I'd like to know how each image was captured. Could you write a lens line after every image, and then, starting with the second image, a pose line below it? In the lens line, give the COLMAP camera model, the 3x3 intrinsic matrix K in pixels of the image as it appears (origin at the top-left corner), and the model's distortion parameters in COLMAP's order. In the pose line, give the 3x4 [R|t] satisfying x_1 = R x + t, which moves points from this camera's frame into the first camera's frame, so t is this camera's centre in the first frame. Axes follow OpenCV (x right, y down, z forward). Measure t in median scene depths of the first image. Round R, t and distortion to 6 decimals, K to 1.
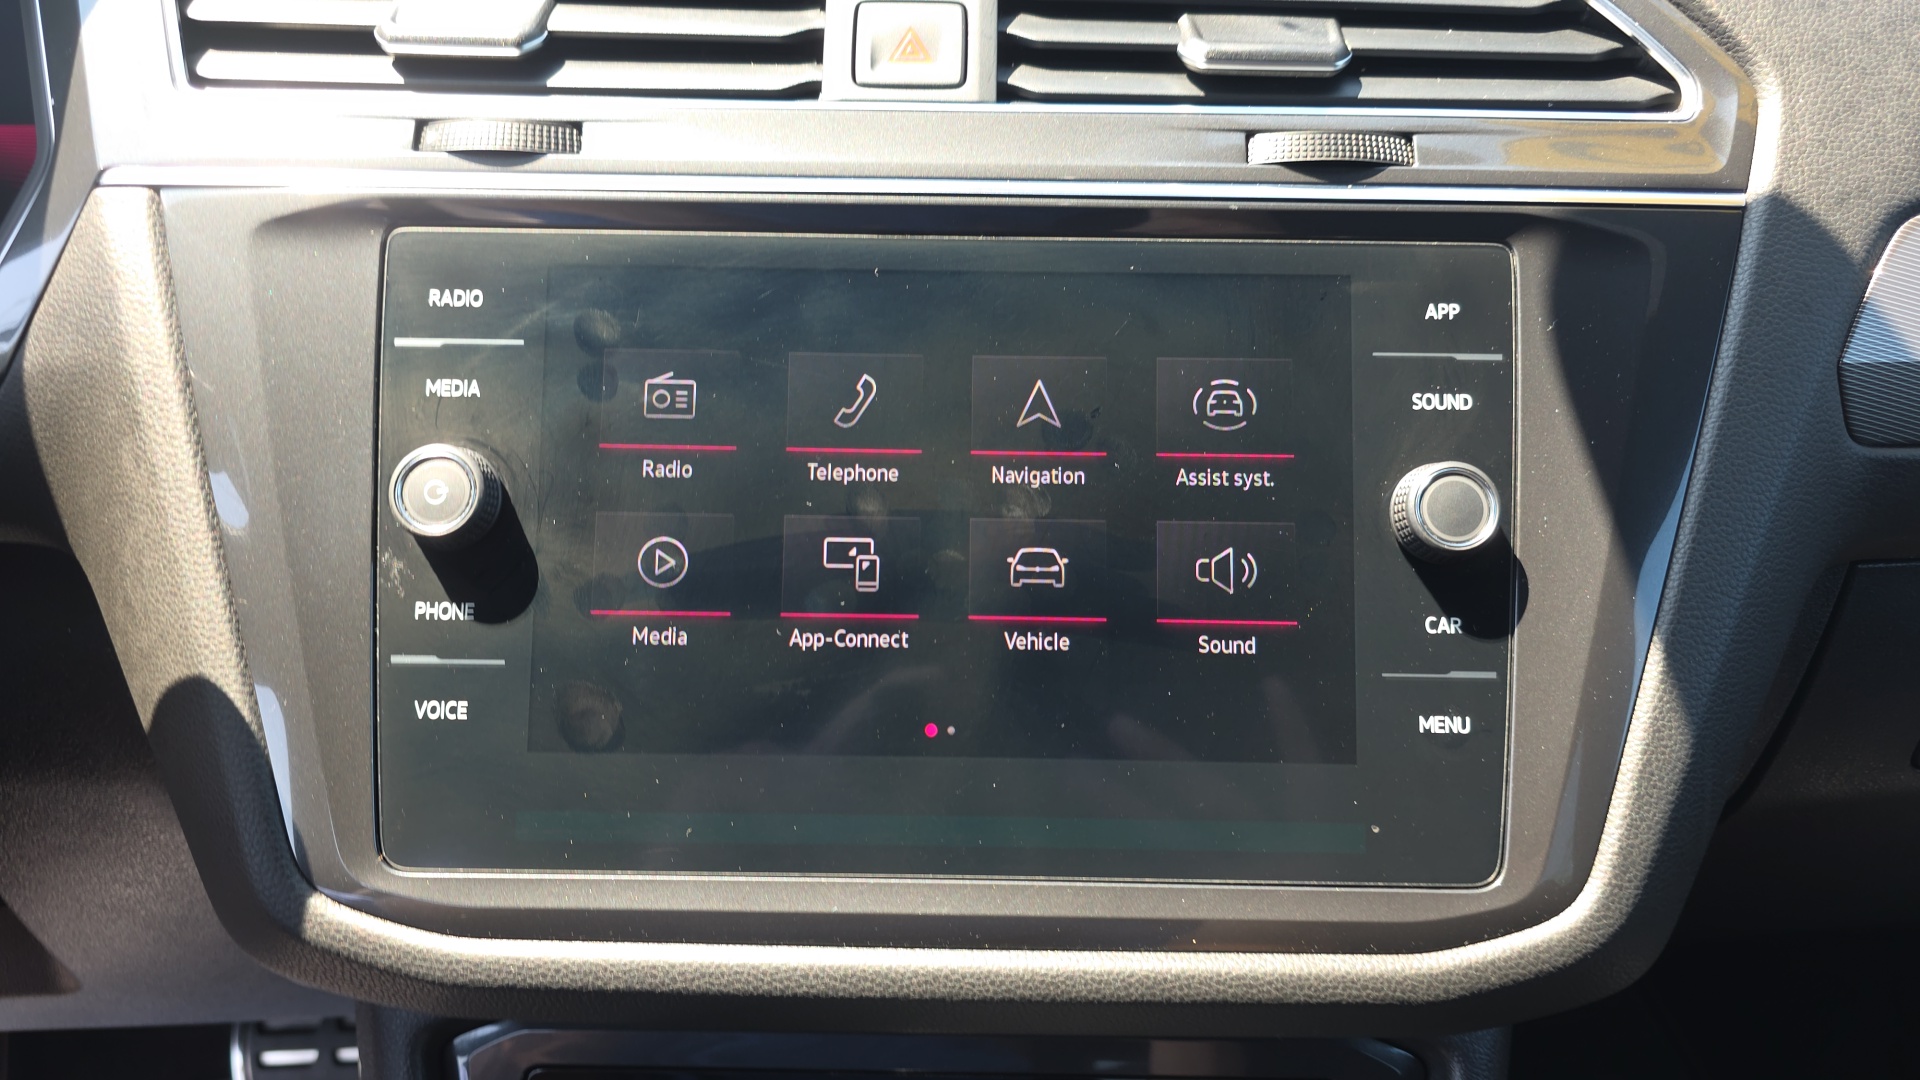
lens RADIAL K [[1319.8, 0, 946.3], [0, 1319.8, 539.5], [0, 0, 1]] dist [0.072358, -0.110628]
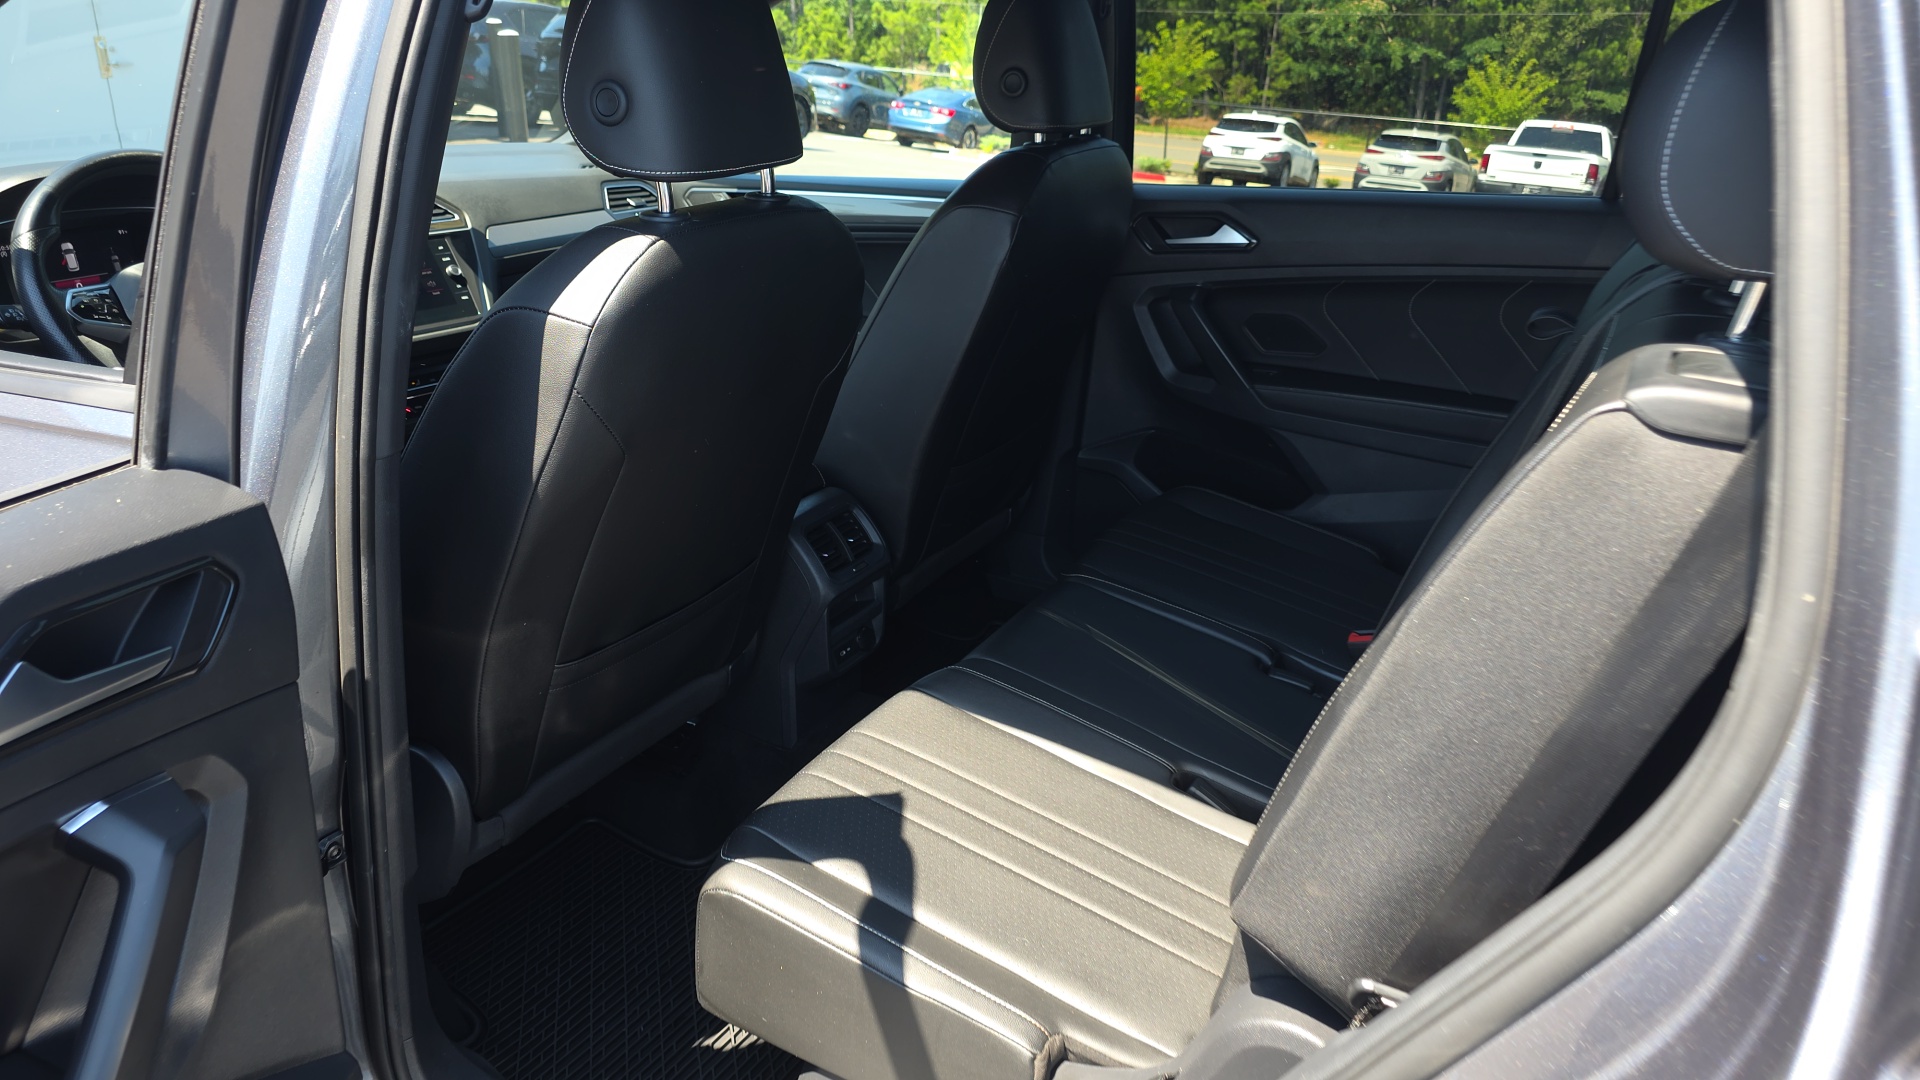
lens RADIAL K [[1294.4, 0, 958.5], [0, 1294.4, 566.5], [0, 0, 1]] dist [0.051046, -0.071388]
pose [[0.553423, -0.325352, 0.766726, -4.336590], [0.360004, 0.923558, 0.132052, 1.603097], [-0.751079, 0.202944, 0.628246, -5.574313]]
